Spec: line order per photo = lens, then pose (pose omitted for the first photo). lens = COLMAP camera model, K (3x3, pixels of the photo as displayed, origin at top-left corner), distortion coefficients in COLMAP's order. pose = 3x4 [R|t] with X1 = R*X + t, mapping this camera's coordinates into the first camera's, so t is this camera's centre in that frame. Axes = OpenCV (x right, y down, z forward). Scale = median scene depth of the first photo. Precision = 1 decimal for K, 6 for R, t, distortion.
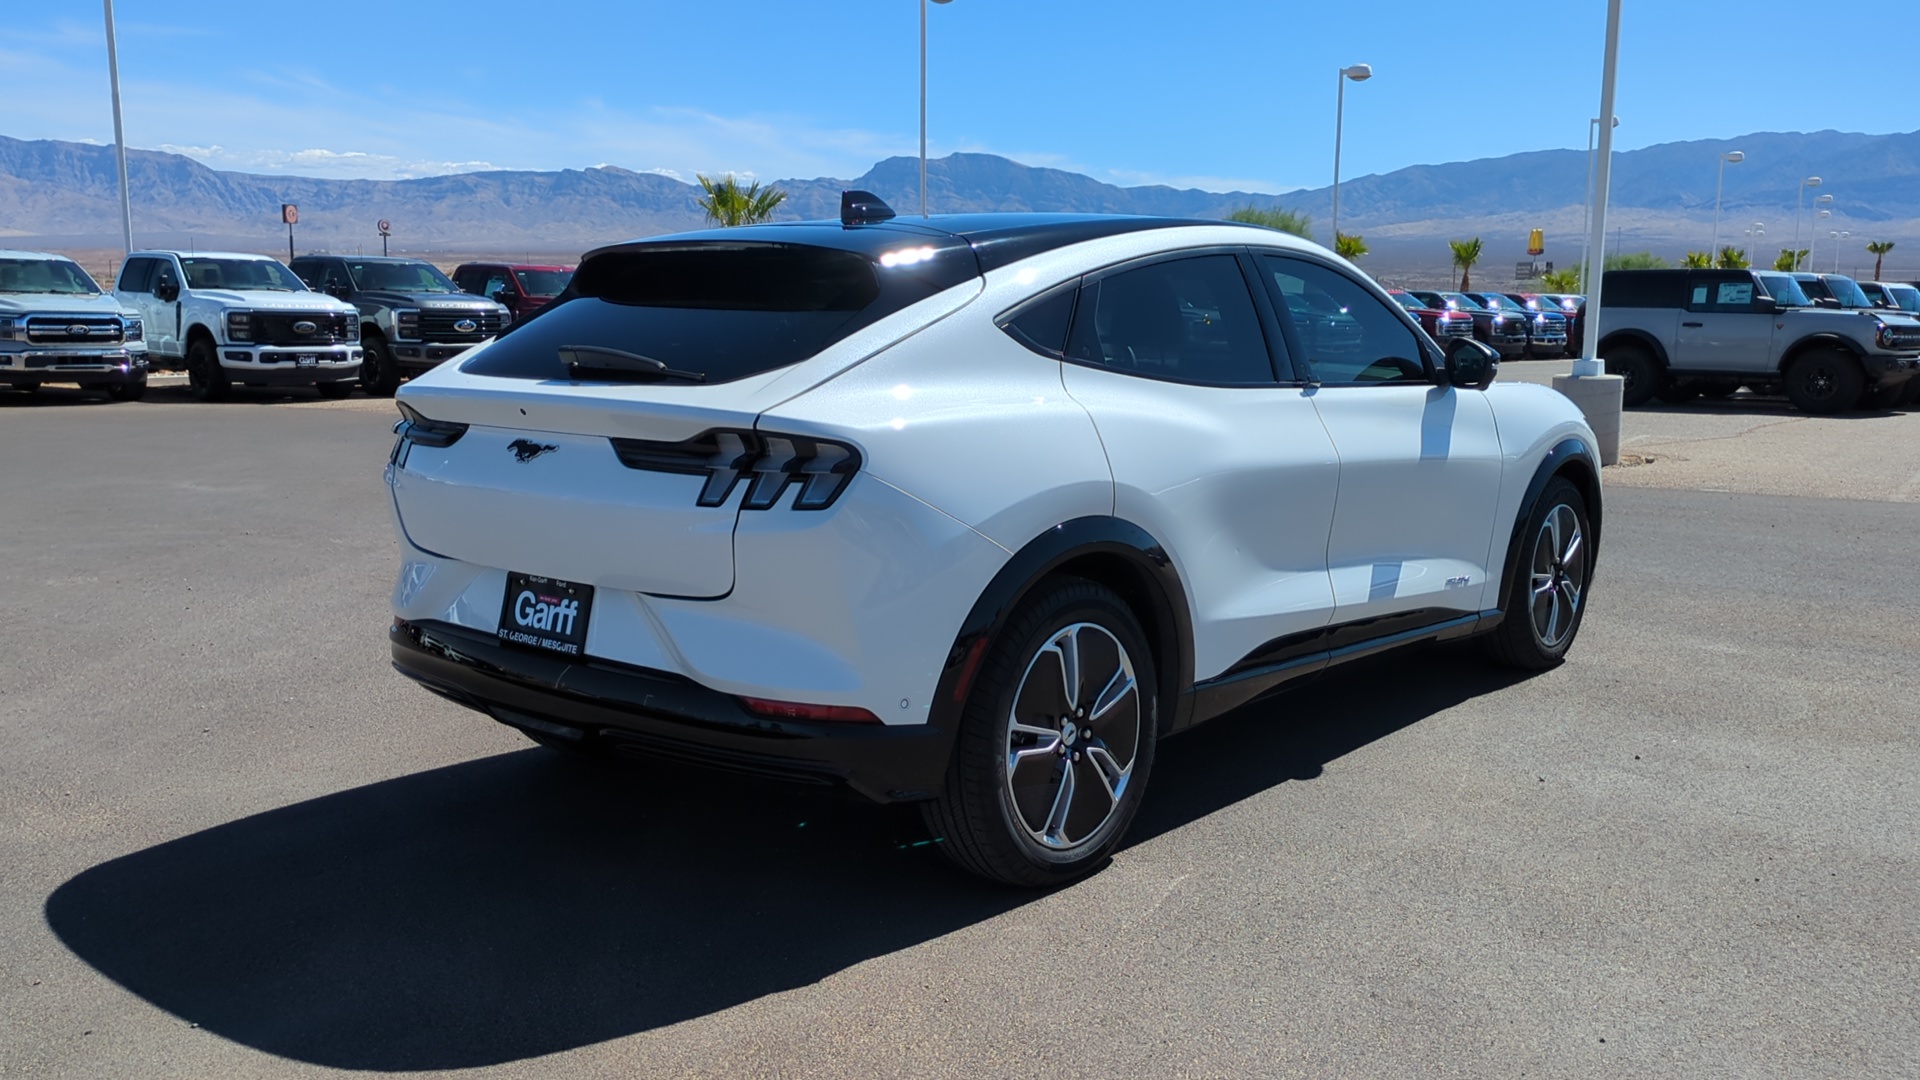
lens RADIAL K [[1736.0, 0, 960.0], [0, 1736.0, 540.0], [0, 0, 1]] dist [0.069920, -0.109412]
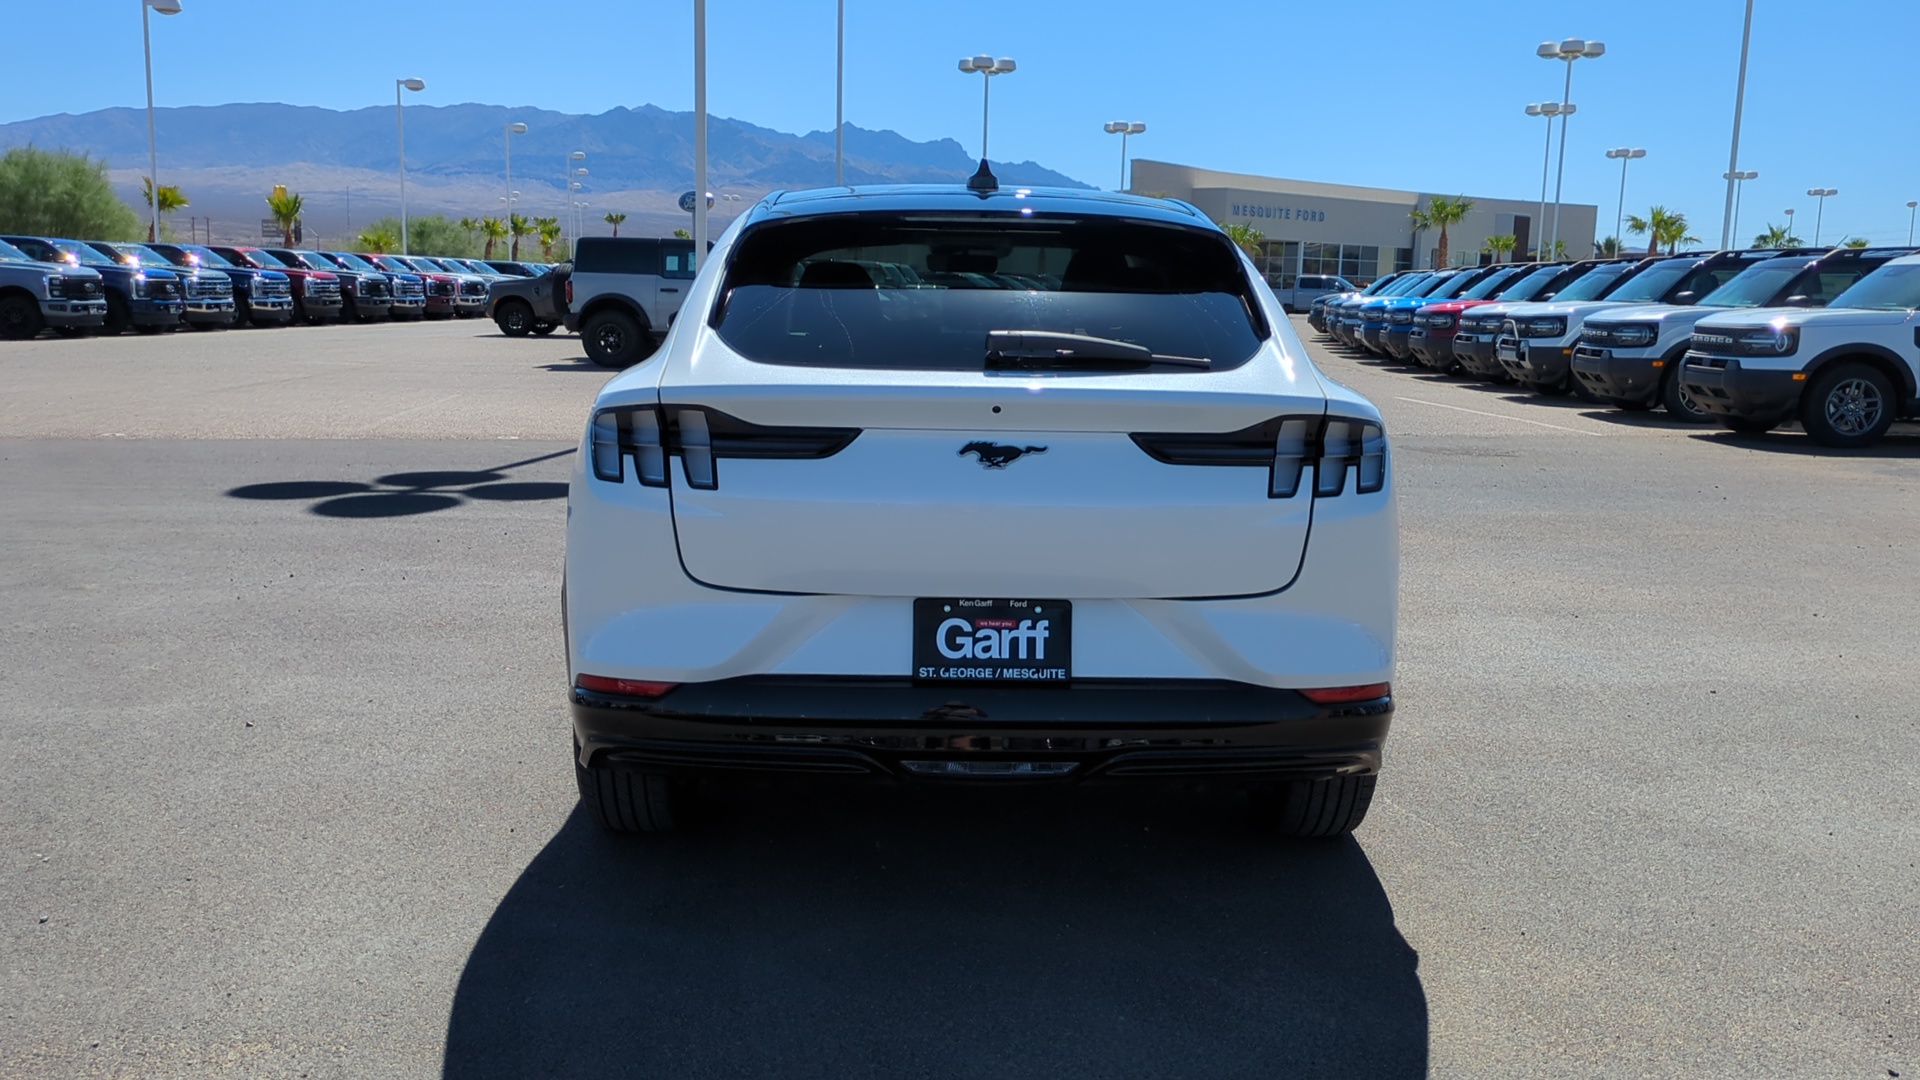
lens RADIAL K [[1736.0, 0, 960.0], [0, 1736.0, 540.0], [0, 0, 1]] dist [0.069920, -0.109412]
pose [[0.720612, -0.095690, 0.686704, -0.843935], [0.079333, 0.995305, 0.055442, -0.057328], [-0.688785, 0.014526, 0.724820, 0.383591]]
